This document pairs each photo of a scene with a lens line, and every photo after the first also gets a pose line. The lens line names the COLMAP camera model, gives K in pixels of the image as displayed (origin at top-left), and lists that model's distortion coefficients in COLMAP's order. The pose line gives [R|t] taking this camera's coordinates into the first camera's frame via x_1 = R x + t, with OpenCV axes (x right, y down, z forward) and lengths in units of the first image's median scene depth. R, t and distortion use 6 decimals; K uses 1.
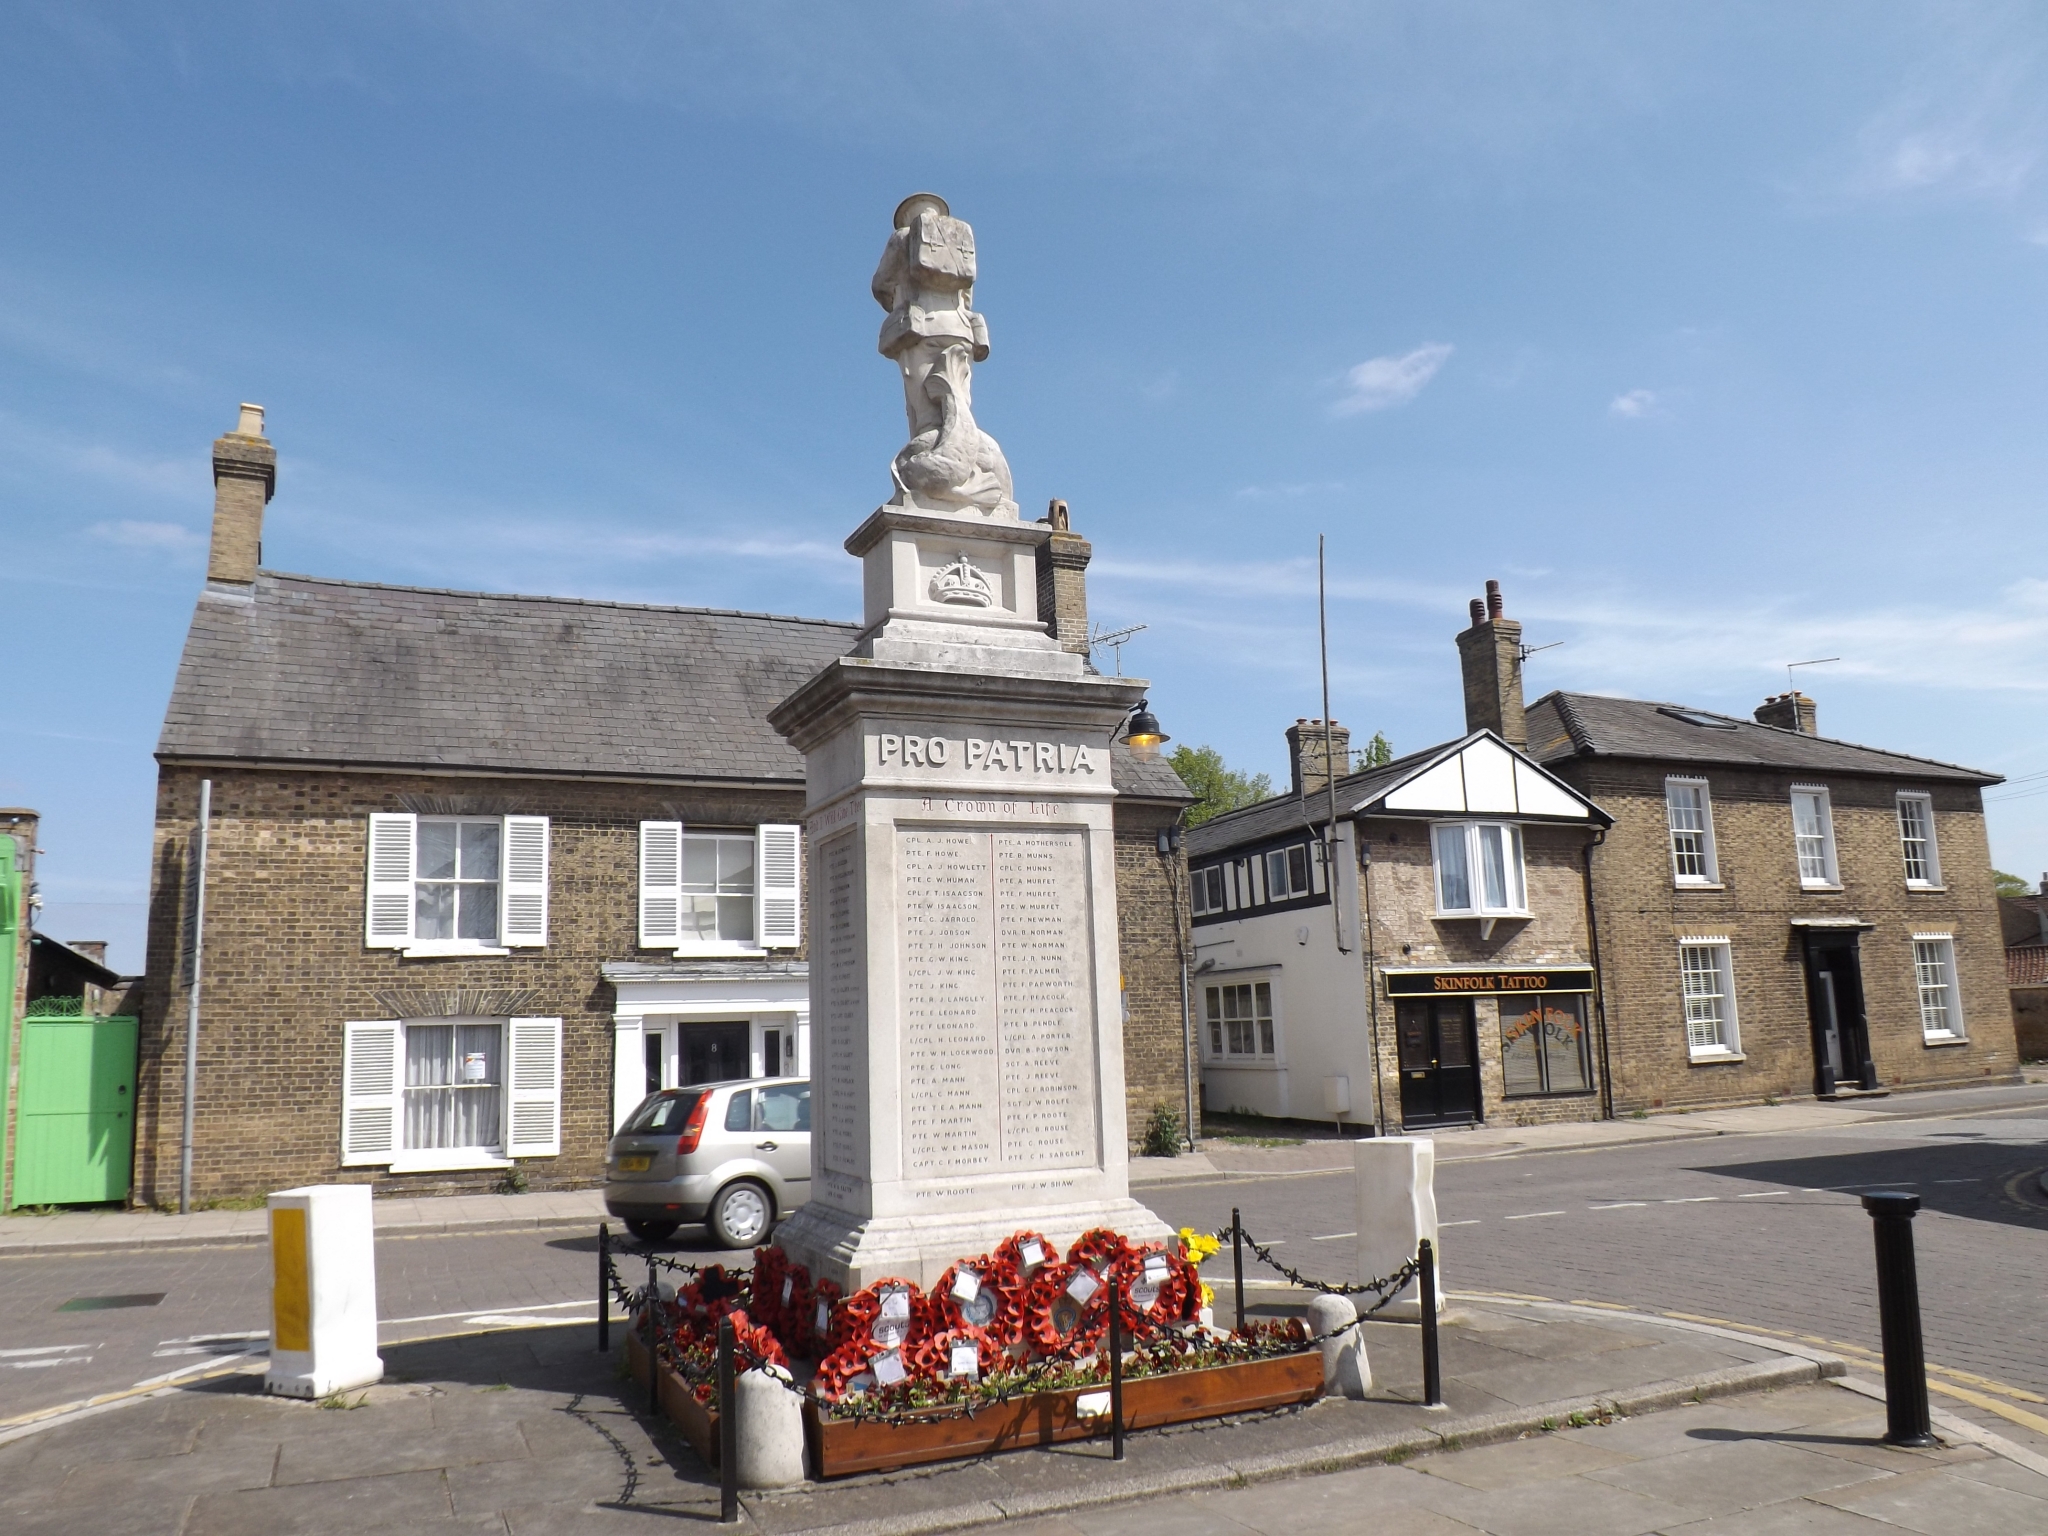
lens RADIAL K [[1444.7, 0, 1024.0], [0, 1444.7, 768.0], [0, 0, 1]] dist [-0.066262, 0.001316]
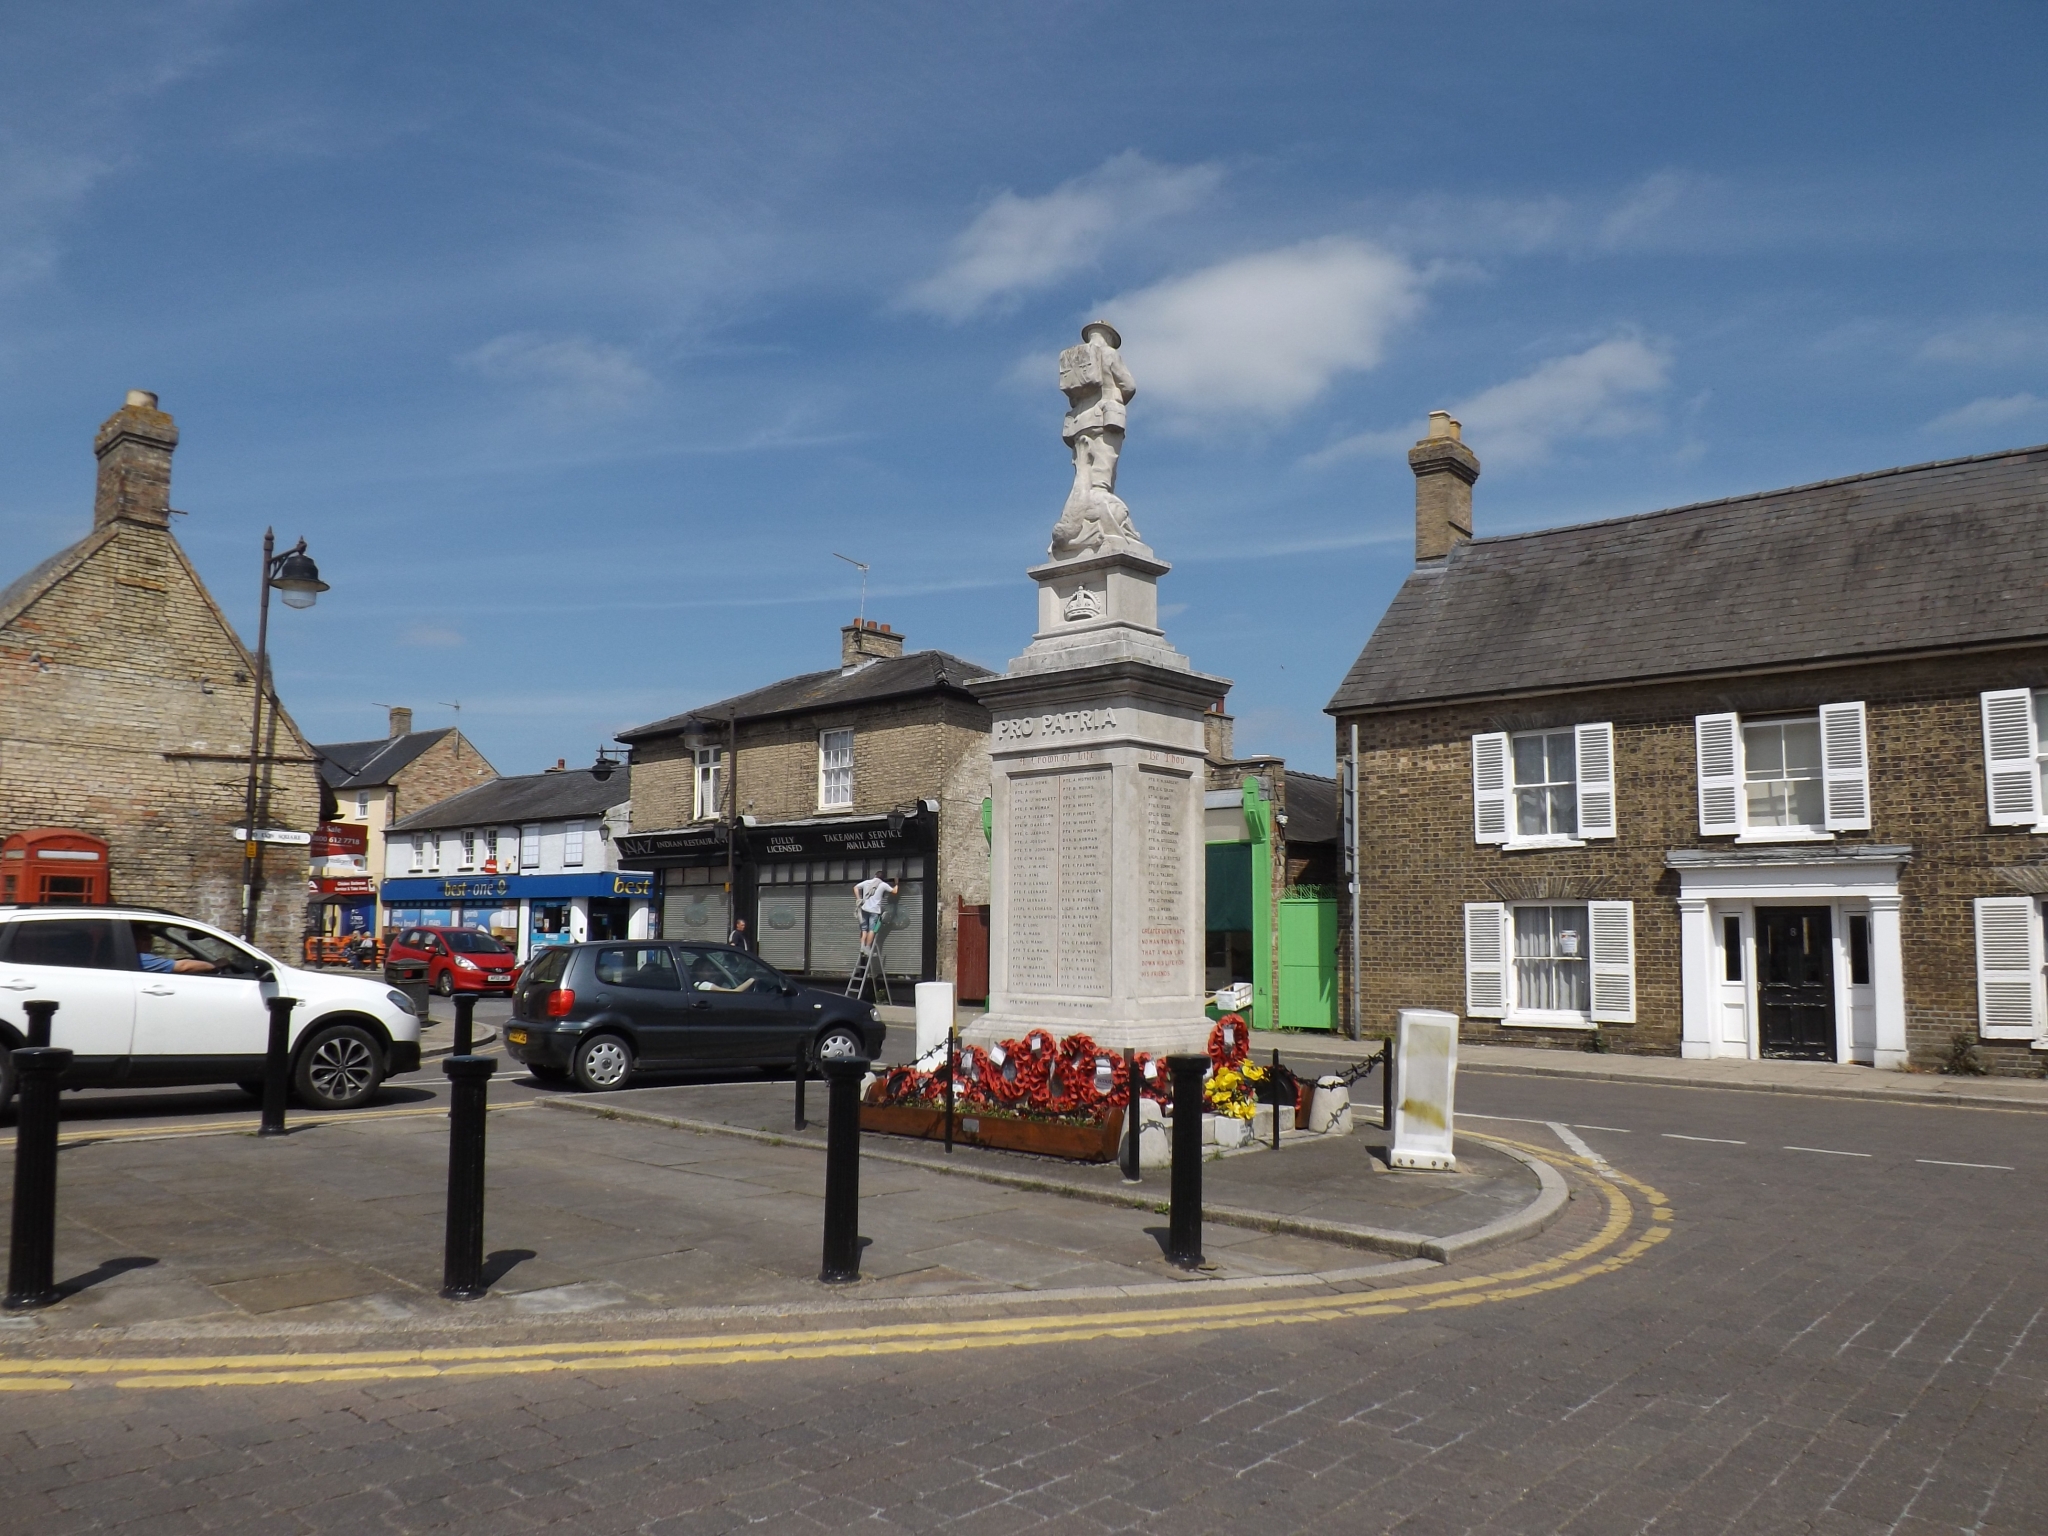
lens RADIAL K [[1444.7, 0, 1024.0], [0, 1444.7, 768.0], [0, 0, 1]] dist [-0.066262, 0.001316]
pose [[0.425040, -0.067066, -0.902687, 0.498626], [0.138015, 0.990393, -0.008597, 0.016860], [0.894591, -0.120930, 0.430213, 0.116077]]
